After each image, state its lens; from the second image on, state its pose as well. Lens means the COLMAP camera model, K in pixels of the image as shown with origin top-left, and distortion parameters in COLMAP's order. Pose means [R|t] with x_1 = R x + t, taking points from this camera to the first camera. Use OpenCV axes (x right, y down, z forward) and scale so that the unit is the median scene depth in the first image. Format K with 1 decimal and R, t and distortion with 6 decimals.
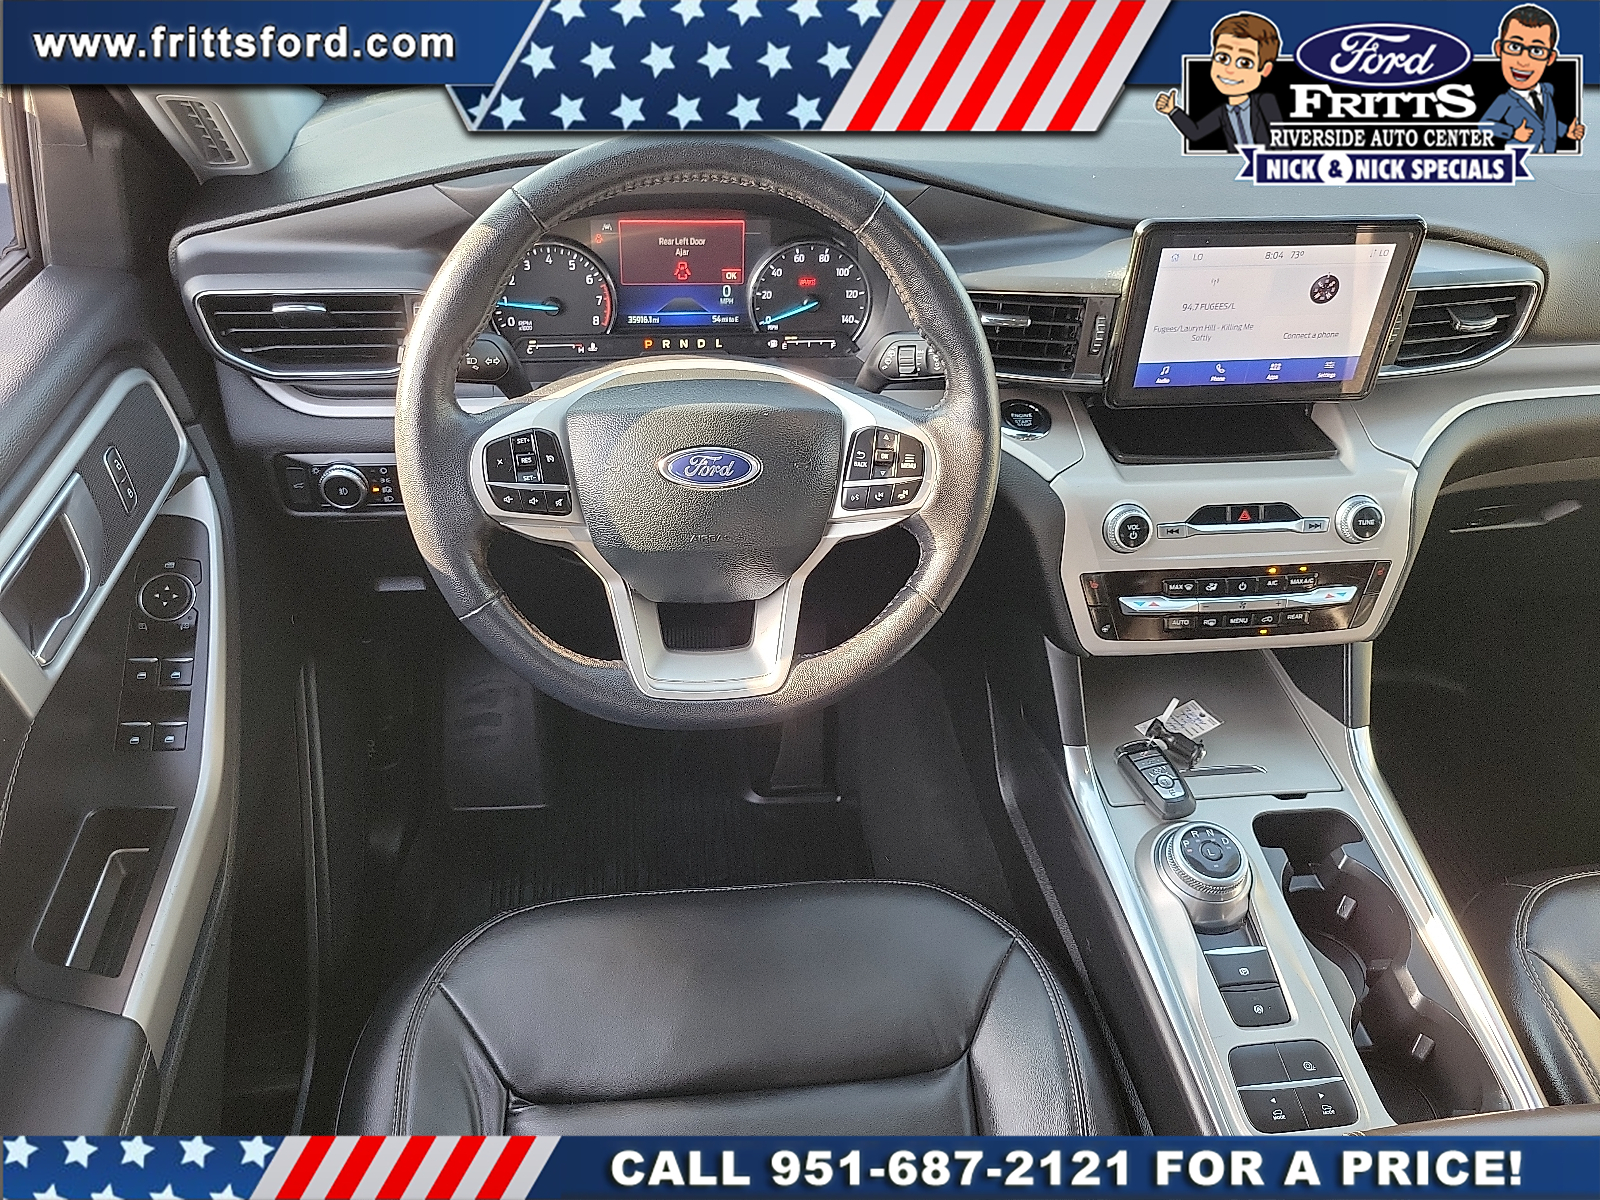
lens RADIAL K [[1204.4, 0, 800.0], [0, 1204.4, 600.0], [0, 0, 1]] dist [0.033079, -0.007243]
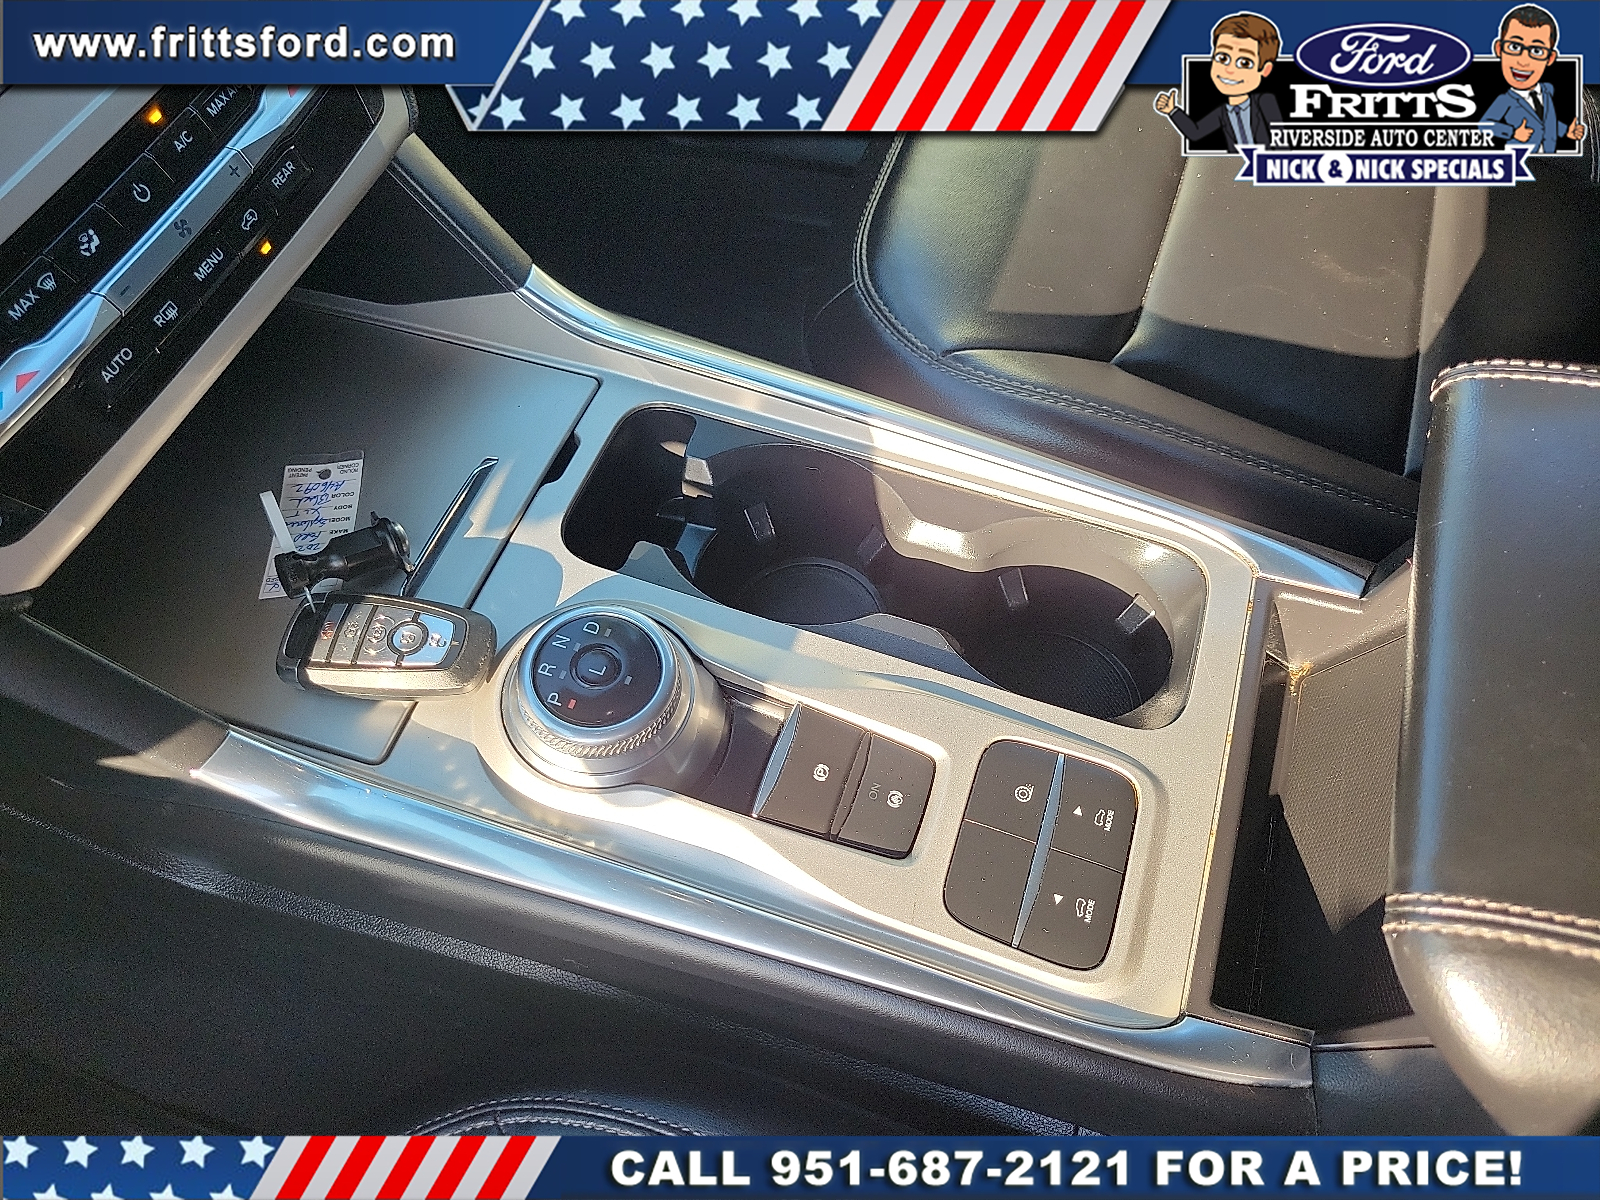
lens RADIAL K [[1204.4, 0, 800.0], [0, 1204.4, 600.0], [0, 0, 1]] dist [0.033079, -0.007243]
pose [[0.438049, -0.784051, 0.439746, 0.176343], [0.616918, 0.617998, 0.487330, 0.009849], [-0.653853, 0.057813, 0.754409, 0.554864]]
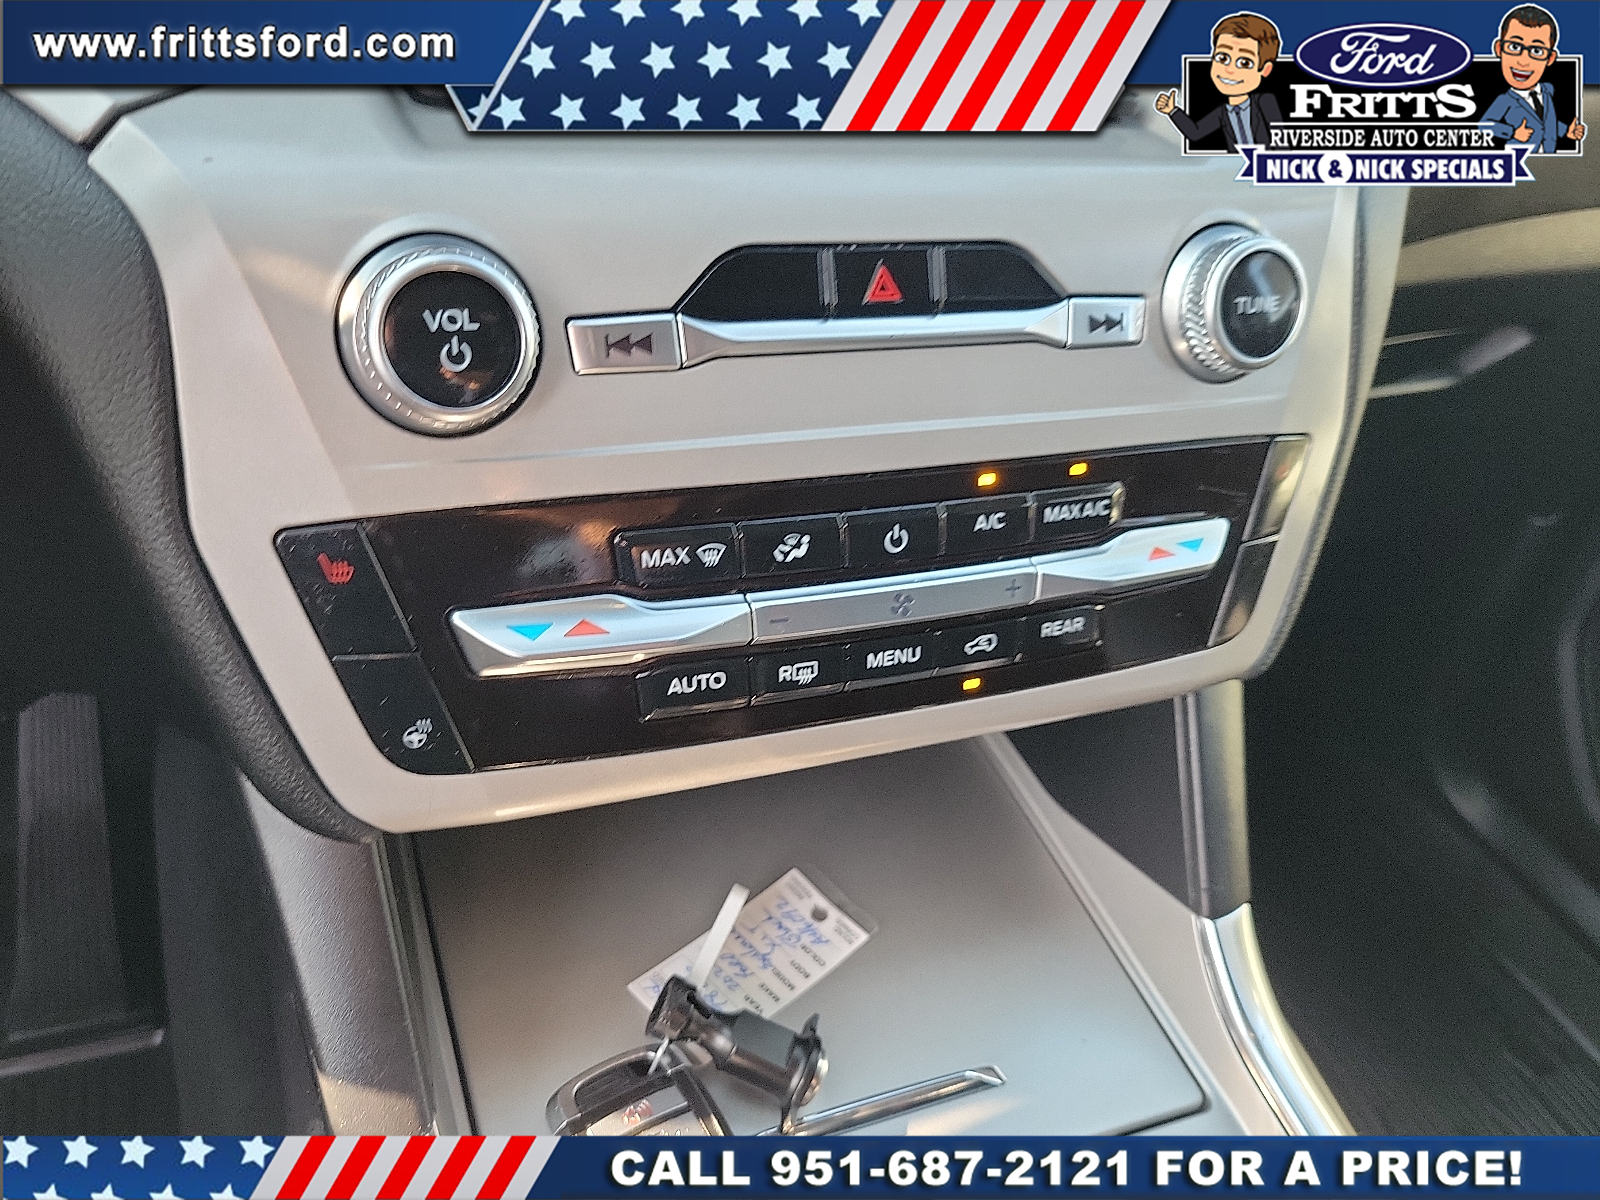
lens RADIAL K [[1204.4, 0, 800.0], [0, 1204.4, 600.0], [0, 0, 1]] dist [0.033079, -0.007243]
pose [[0.962139, -0.079410, 0.260736, 0.266468], [0.073564, 0.996773, 0.032119, -0.007763], [-0.262445, -0.011722, 0.964876, 0.724959]]
